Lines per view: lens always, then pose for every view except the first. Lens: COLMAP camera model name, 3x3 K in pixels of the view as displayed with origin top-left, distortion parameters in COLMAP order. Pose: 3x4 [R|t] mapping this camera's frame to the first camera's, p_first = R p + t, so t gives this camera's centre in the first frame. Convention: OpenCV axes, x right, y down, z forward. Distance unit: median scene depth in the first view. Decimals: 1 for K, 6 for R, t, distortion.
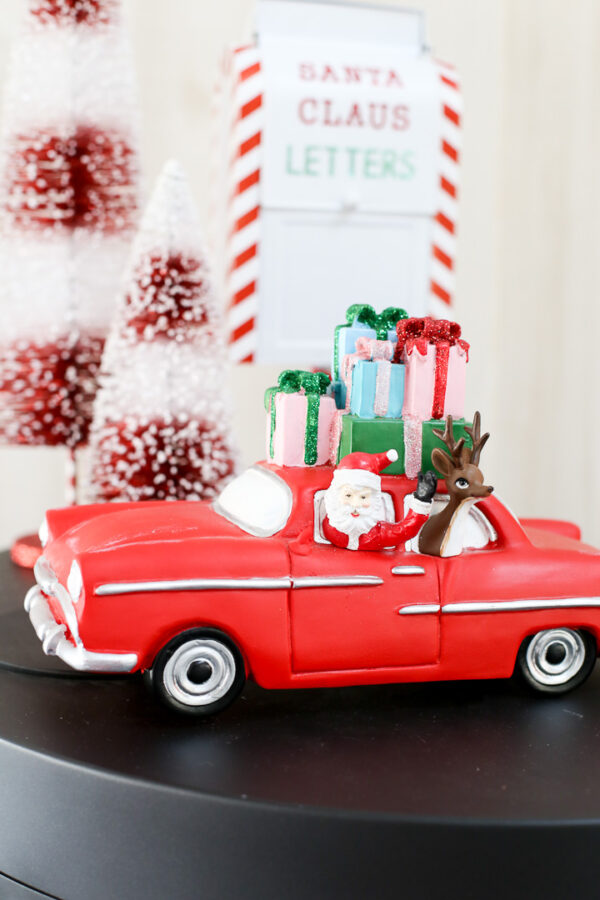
lens RADIAL K [[1264.5, 0, 300.0], [0, 1264.5, 450.0], [0, 0, 1]] dist [-0.164997, 0.004519]
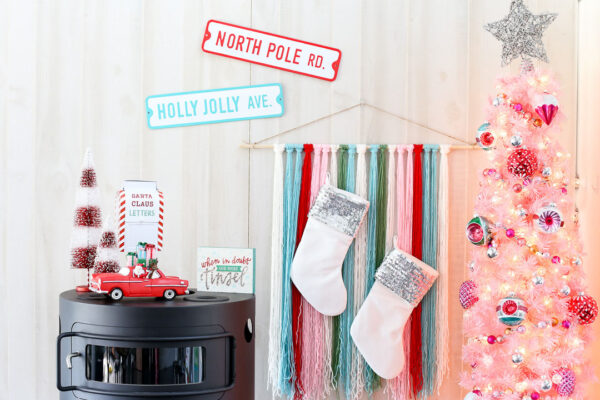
lens RADIAL K [[879.9, 0, 300.0], [0, 879.9, 200.0], [0, 0, 1]] dist [-0.126022, -0.033089]
pose [[0.986462, -0.009503, 0.163715, 0.100372], [0.030302, 0.991692, -0.125017, 0.212785], [-0.161167, 0.128286, 0.978554, -2.929654]]
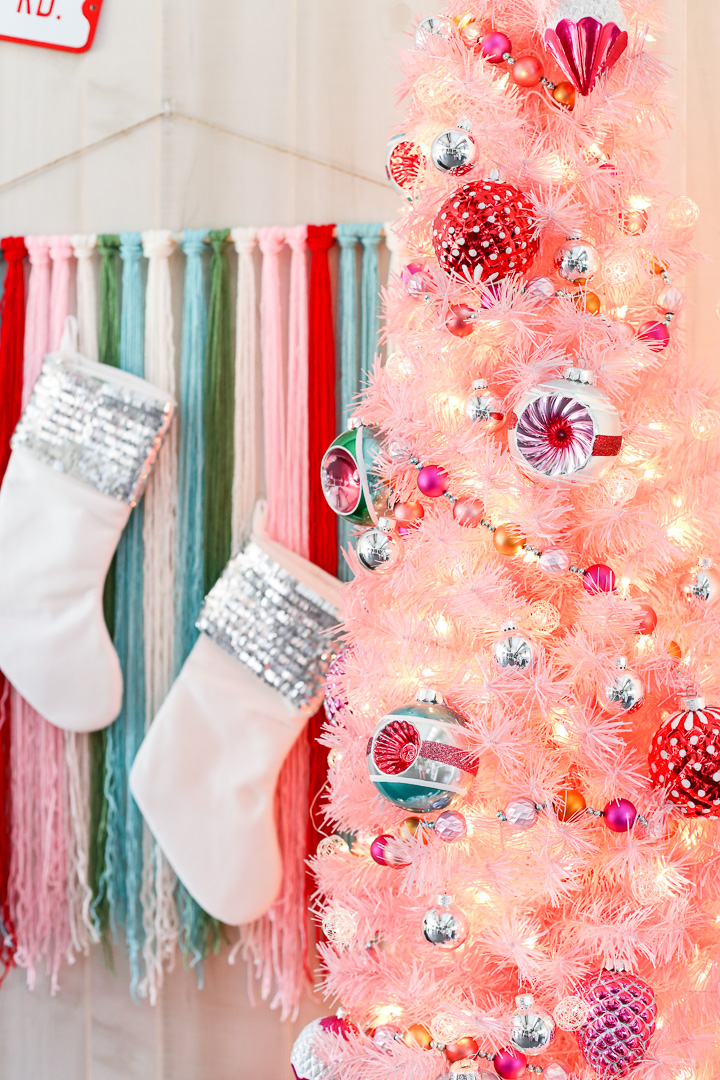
lens RADIAL K [[1583.7, 0, 360.0], [0, 1583.7, 540.0], [0, 0, 1]] dist [-0.126022, -0.033089]
pose [[0.998788, -0.008753, -0.048440, 1.576189], [0.004571, 0.996303, -0.085788, 0.149202], [0.049012, 0.085463, 0.995135, -1.322708]]
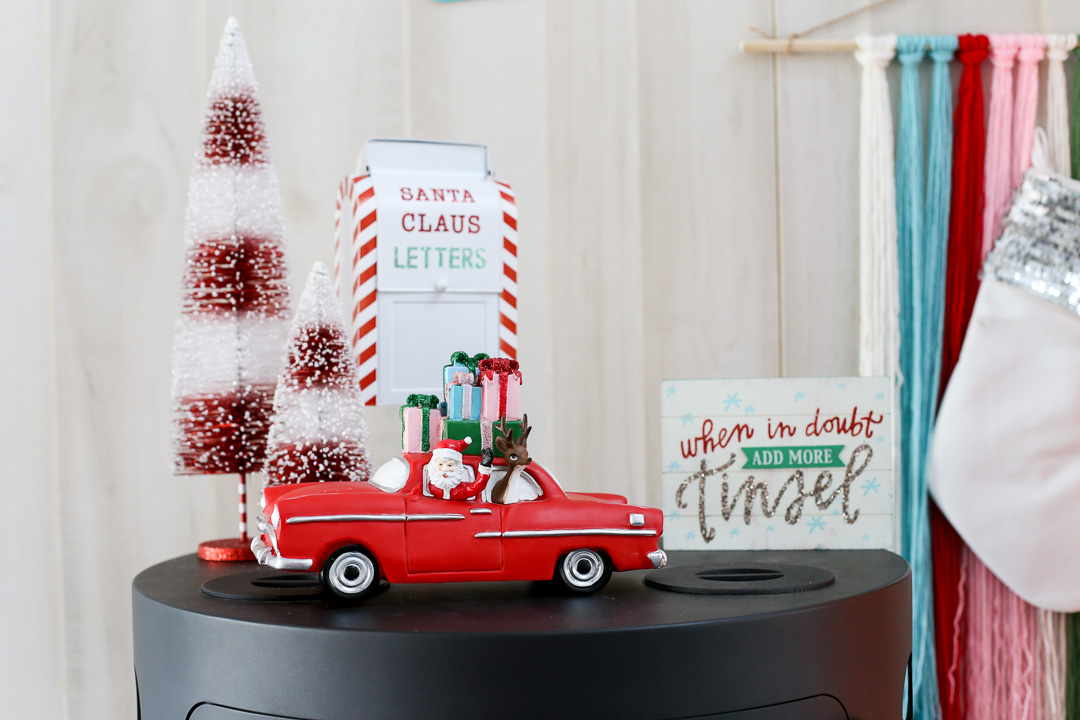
lens RADIAL K [[1517.4, 0, 540.0], [0, 1517.4, 360.0], [0, 0, 1]] dist [-0.164997, 0.004519]
pose [[0.989733, -0.037704, 0.137865, -0.092265], [0.056150, 0.989596, -0.132463, 0.120854], [-0.131436, 0.138844, 0.981553, -0.701369]]
